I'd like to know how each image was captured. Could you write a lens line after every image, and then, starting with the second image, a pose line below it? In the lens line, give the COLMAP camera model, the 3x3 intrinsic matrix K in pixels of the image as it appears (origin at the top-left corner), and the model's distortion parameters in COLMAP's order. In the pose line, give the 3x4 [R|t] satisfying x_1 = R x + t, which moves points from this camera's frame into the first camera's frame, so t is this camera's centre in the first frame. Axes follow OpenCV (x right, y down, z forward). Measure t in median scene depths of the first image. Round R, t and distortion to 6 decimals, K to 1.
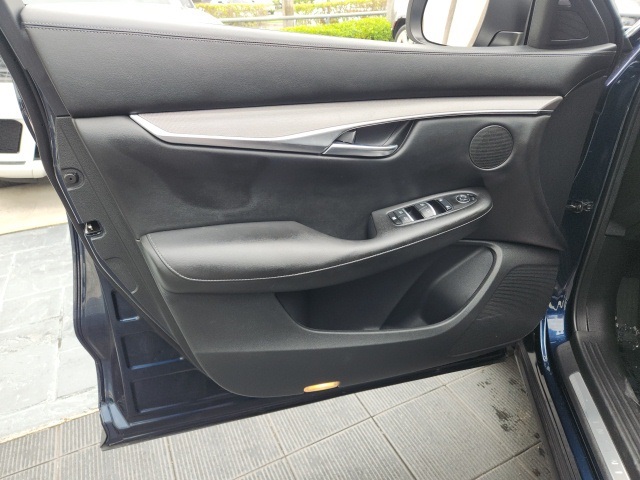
lens RADIAL K [[428.3, 0, 323.5], [0, 428.3, 242.1], [0, 0, 1]] dist [0.066193, -0.055500]
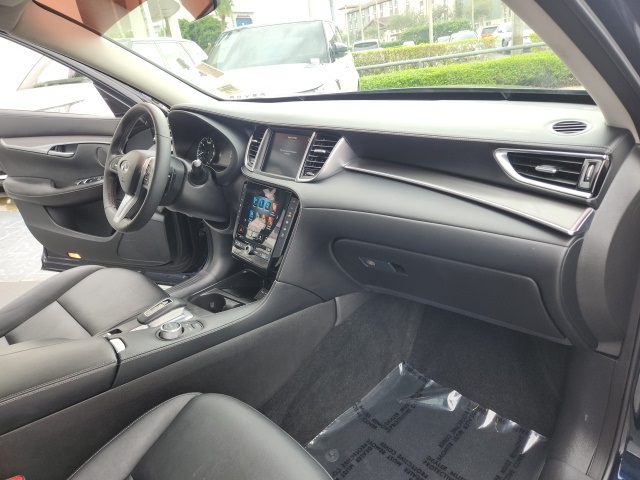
lens RADIAL K [[428.7, 0, 325.8], [0, 428.7, 239.2], [0, 0, 1]] dist [0.063807, -0.053231]
pose [[0.816196, 0.157867, -0.555790, 2.996641], [-0.191584, 0.981473, -0.002568, -0.006034], [0.545087, 0.108577, 0.831319, -0.291375]]
